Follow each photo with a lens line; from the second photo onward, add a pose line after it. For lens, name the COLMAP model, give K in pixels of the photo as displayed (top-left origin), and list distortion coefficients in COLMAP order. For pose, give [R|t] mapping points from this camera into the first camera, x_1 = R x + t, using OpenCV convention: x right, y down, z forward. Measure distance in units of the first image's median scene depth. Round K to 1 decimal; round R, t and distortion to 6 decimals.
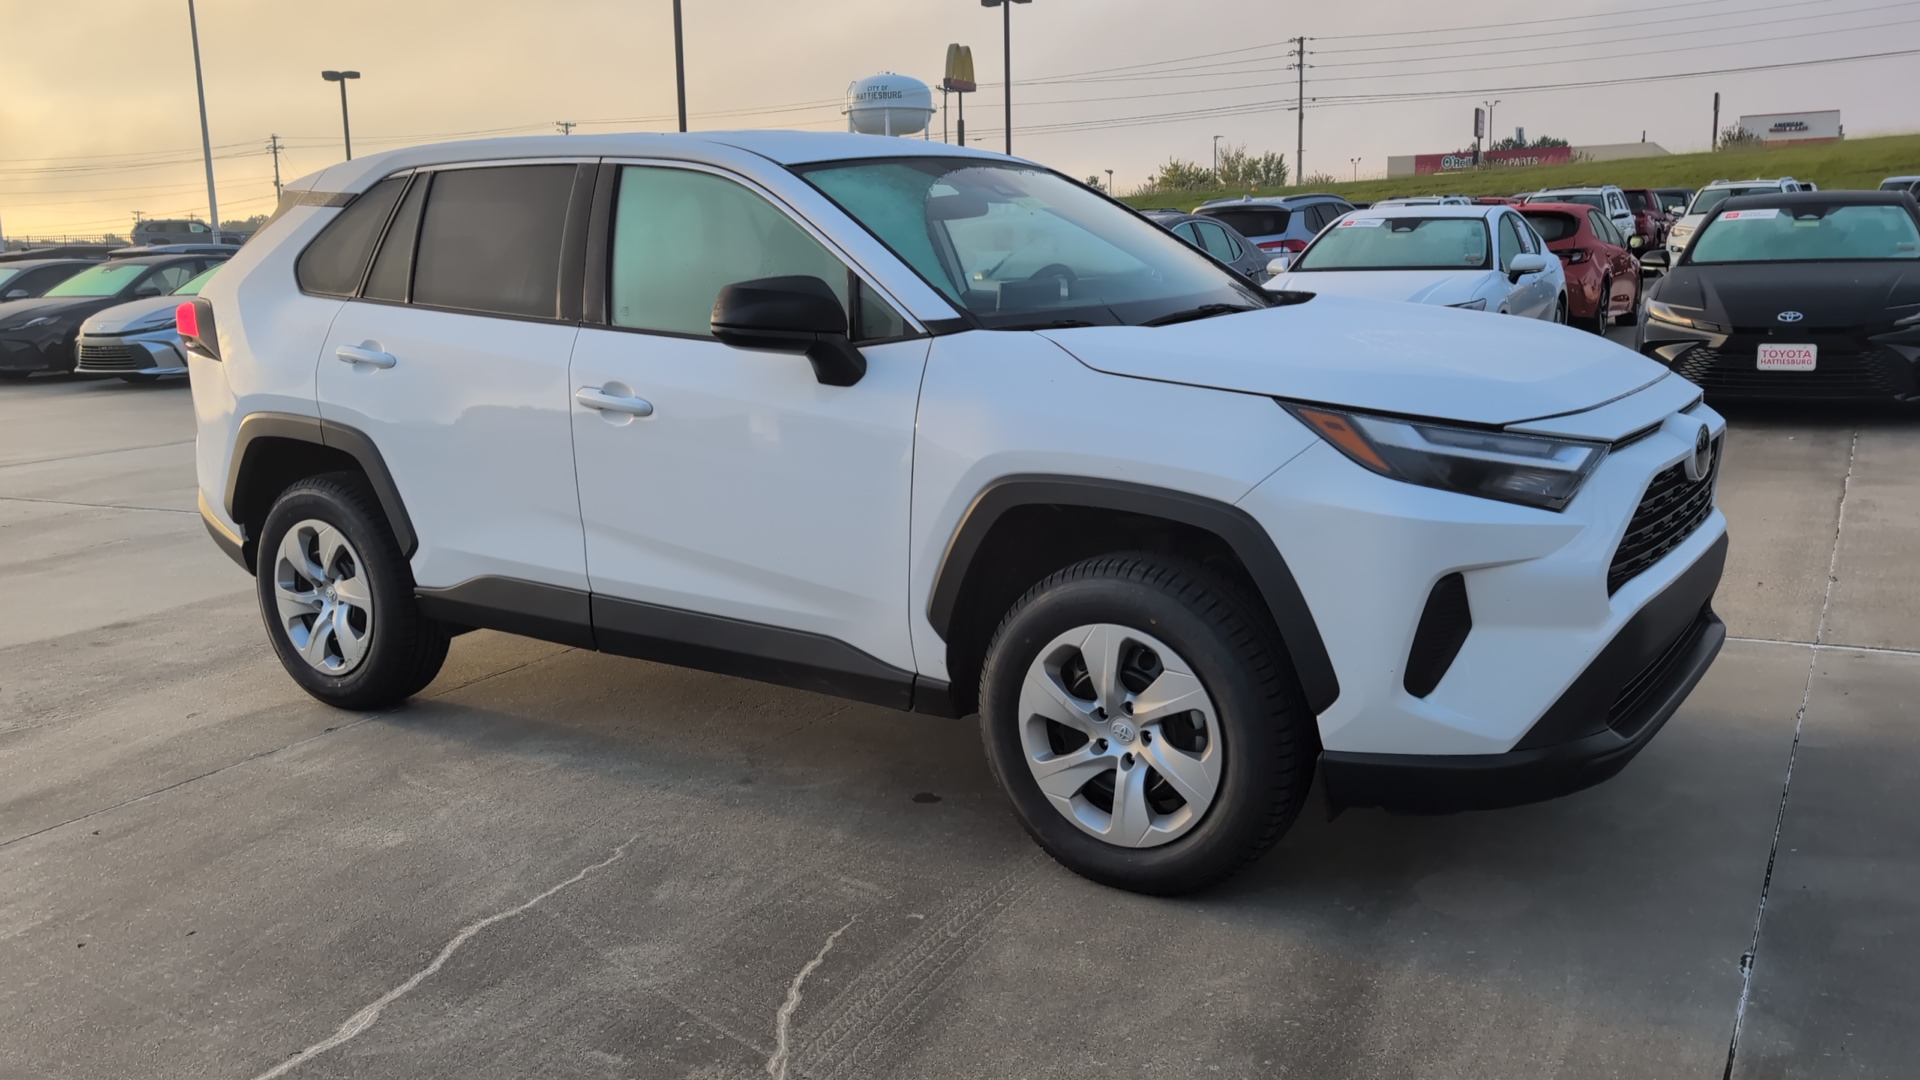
lens RADIAL K [[1615.0, 0, 960.0], [0, 1615.0, 540.0], [0, 0, 1]] dist [0.013278, -0.004583]
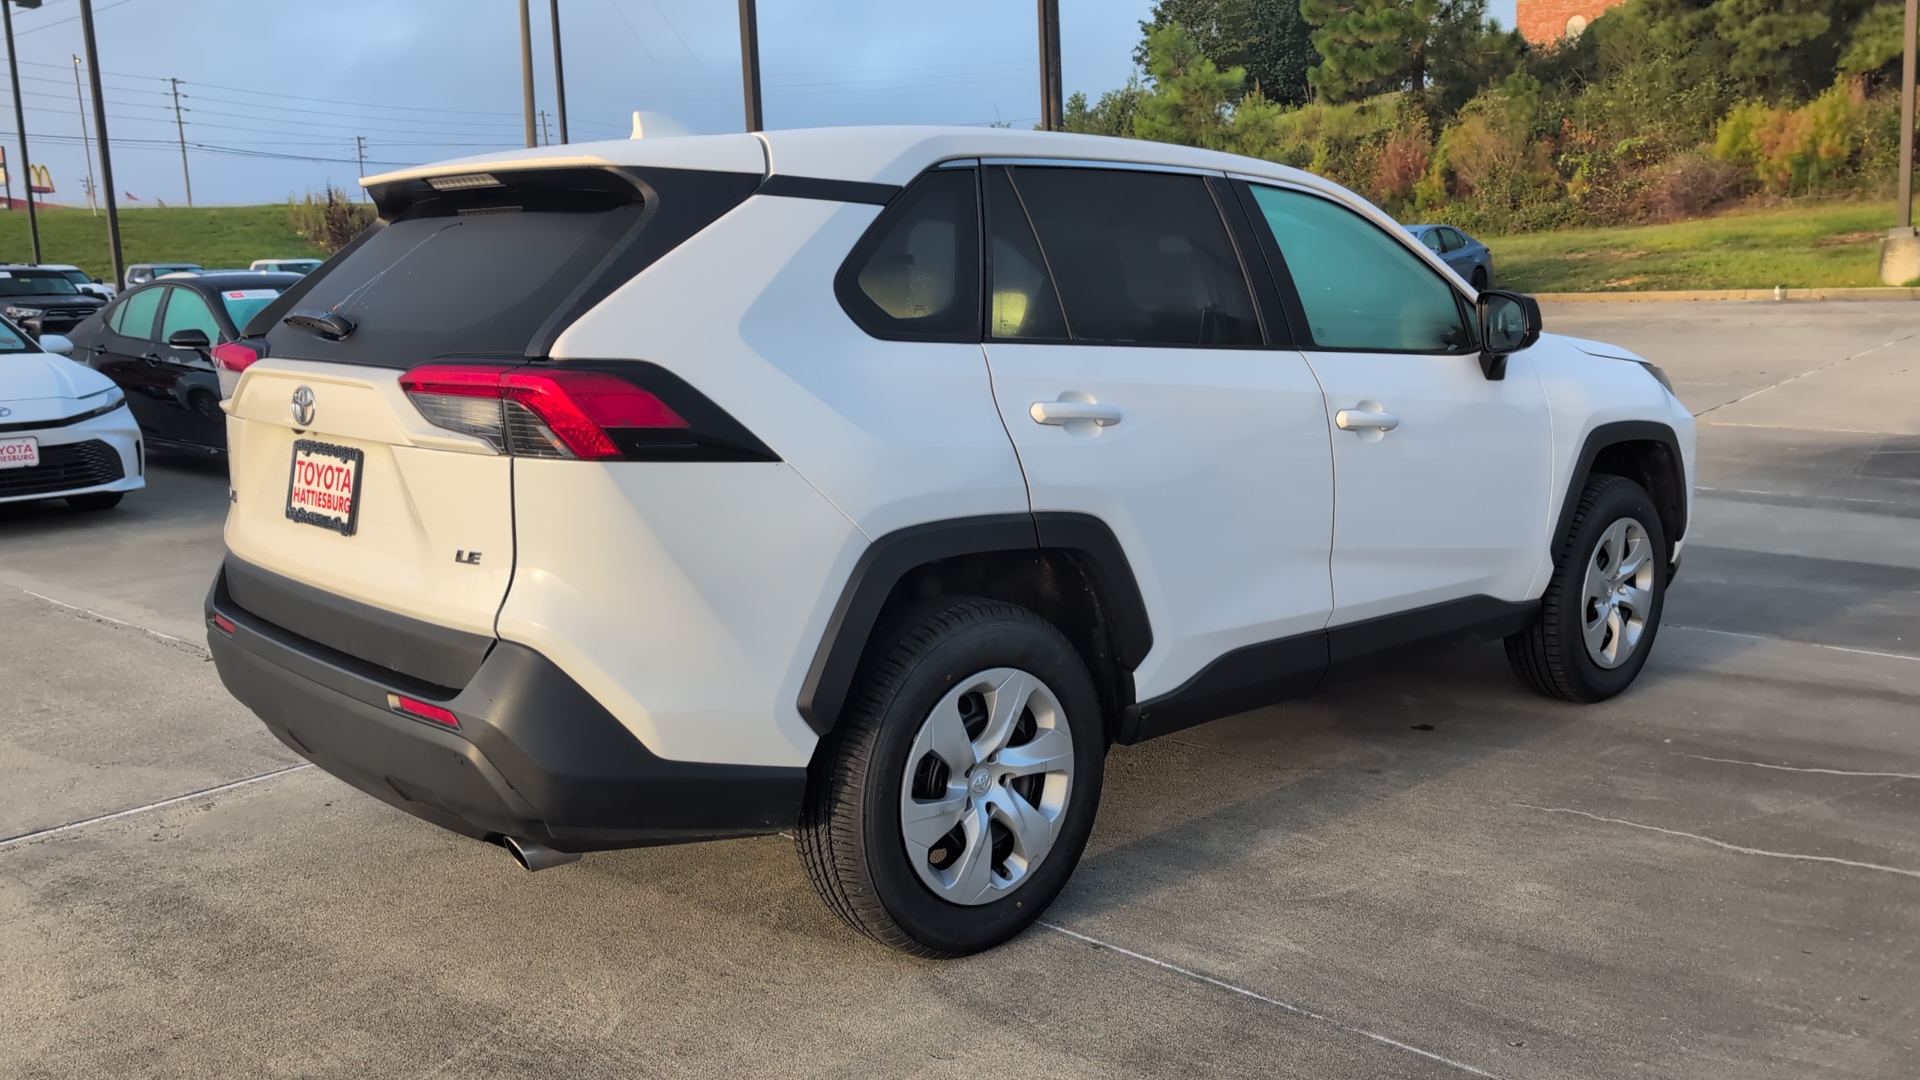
lens RADIAL K [[1743.0, 0, 782.2], [0, 1743.0, 603.7], [0, 0, 1]] dist [0.016141, -0.009617]
pose [[0.218521, -0.152086, 0.963908, -1.317296], [0.197366, 0.974254, 0.108975, -0.161130], [-0.955665, 0.166429, 0.242912, 1.079749]]
